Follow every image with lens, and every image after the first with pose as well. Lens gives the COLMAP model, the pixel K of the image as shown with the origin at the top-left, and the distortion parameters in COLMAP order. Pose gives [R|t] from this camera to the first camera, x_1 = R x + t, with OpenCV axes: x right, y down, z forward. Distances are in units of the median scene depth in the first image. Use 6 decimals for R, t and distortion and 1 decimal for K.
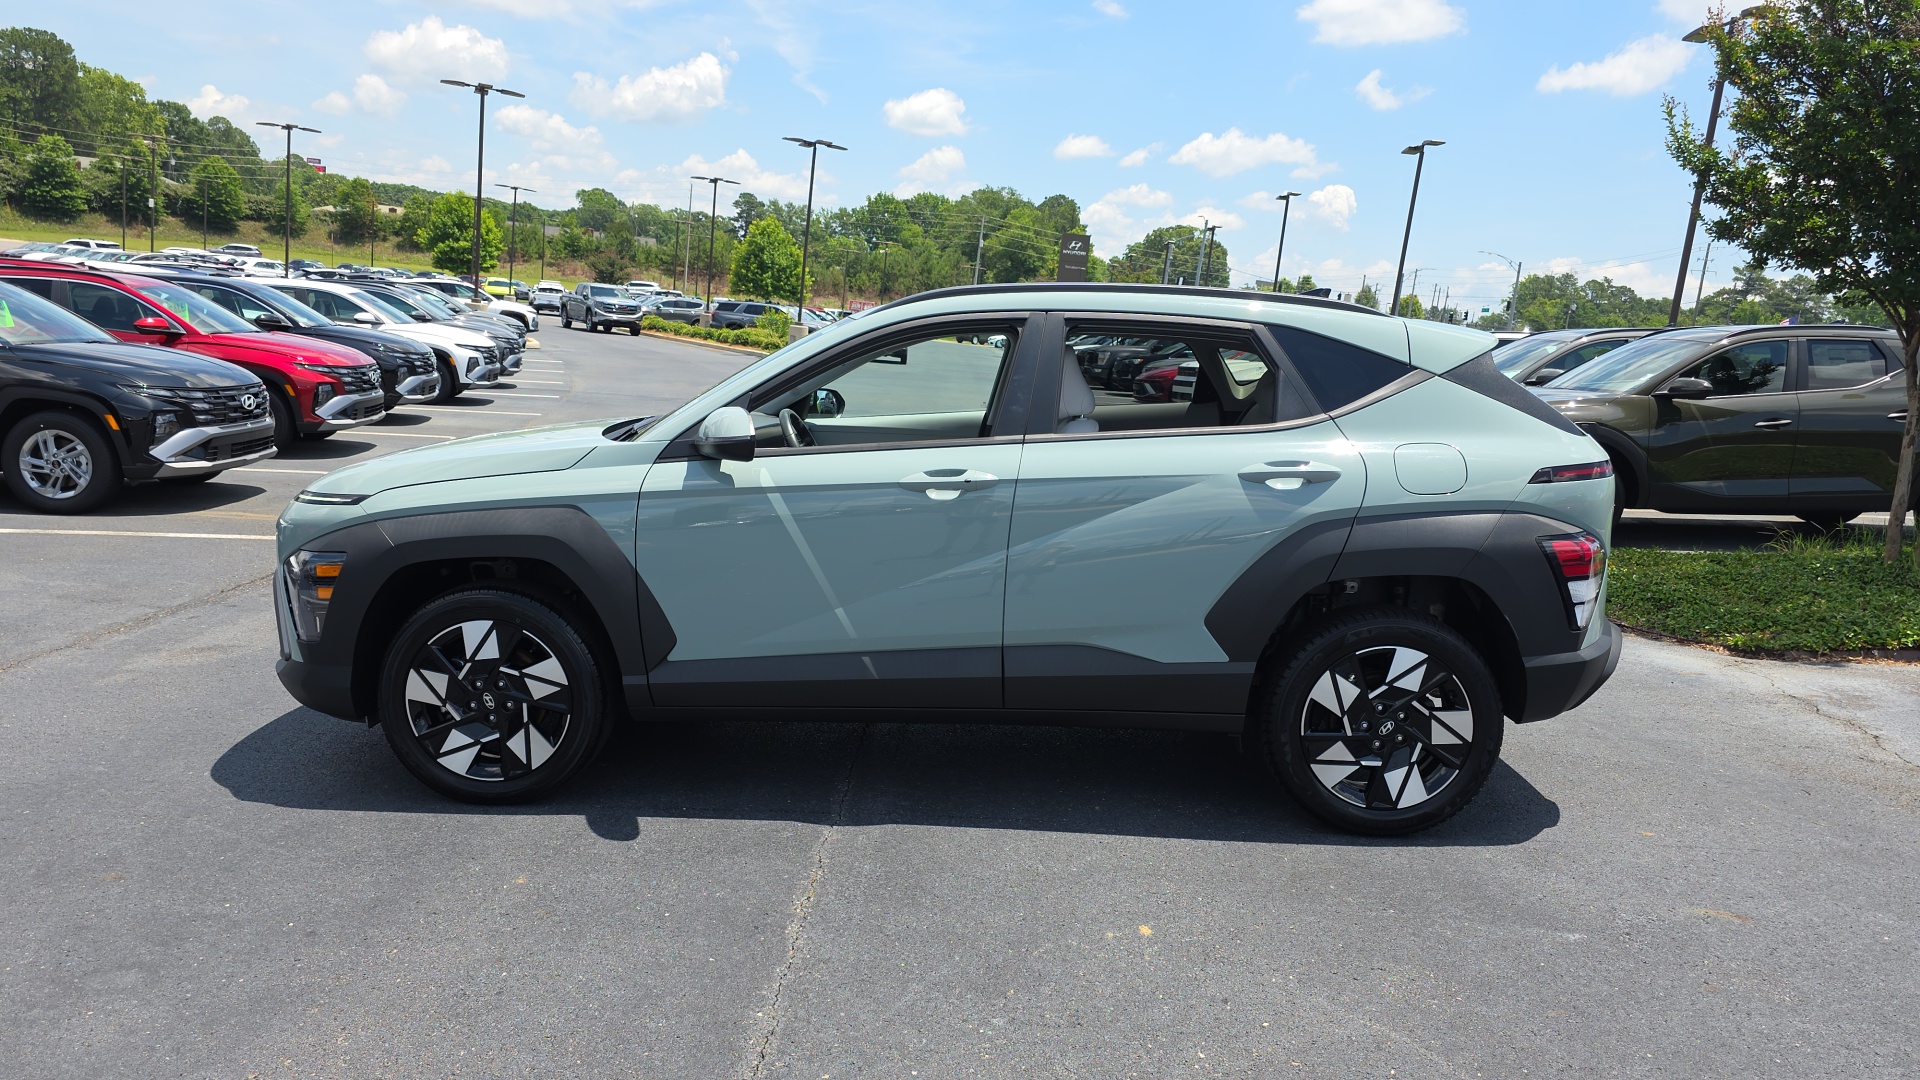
lens RADIAL K [[1235.3, 0, 958.4], [0, 1235.3, 536.1], [0, 0, 1]] dist [0.070121, -0.056669]
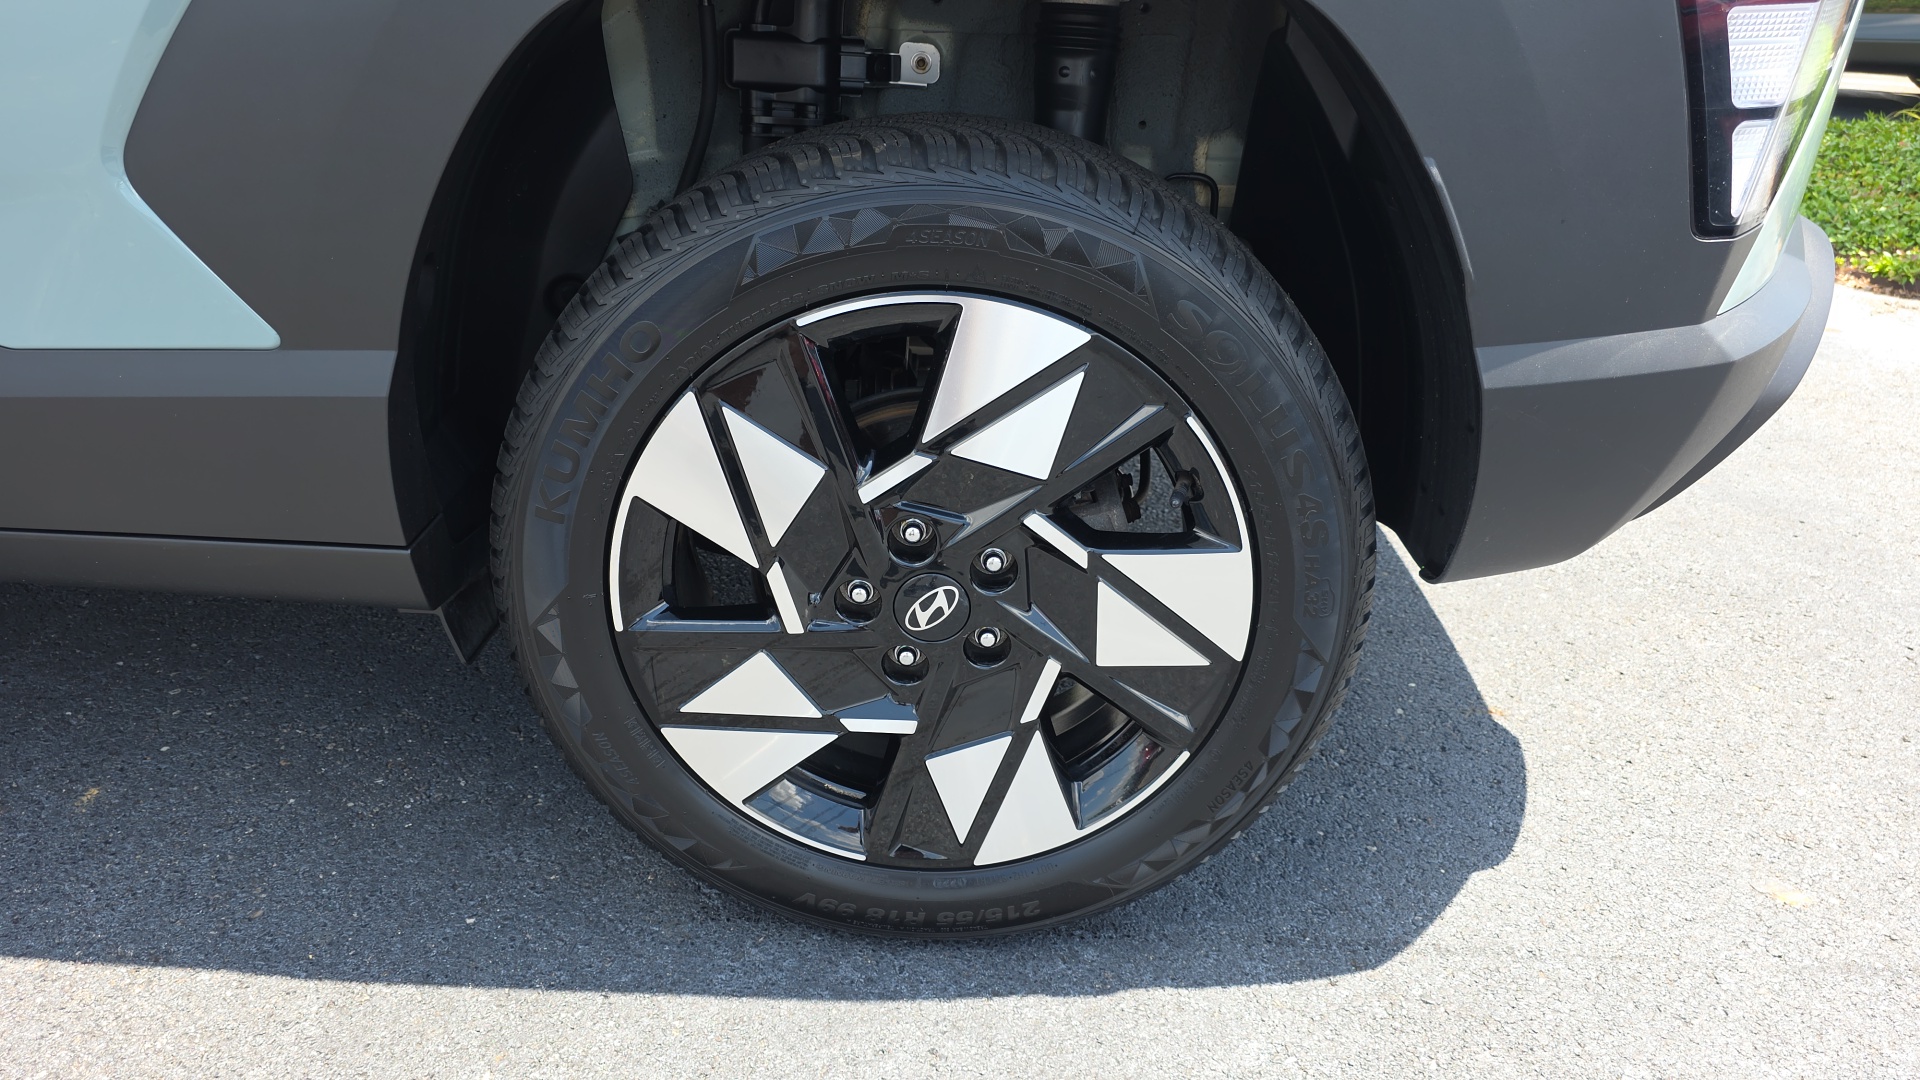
lens RADIAL K [[1325.3, 0, 955.9], [0, 1325.3, 563.2], [0, 0, 1]] dist [0.060867, -0.075155]
pose [[0.999567, 0.010794, 0.027376, 0.340815], [-0.018844, 0.949331, 0.313713, 0.056983], [-0.022603, -0.314093, 0.949123, 0.736713]]
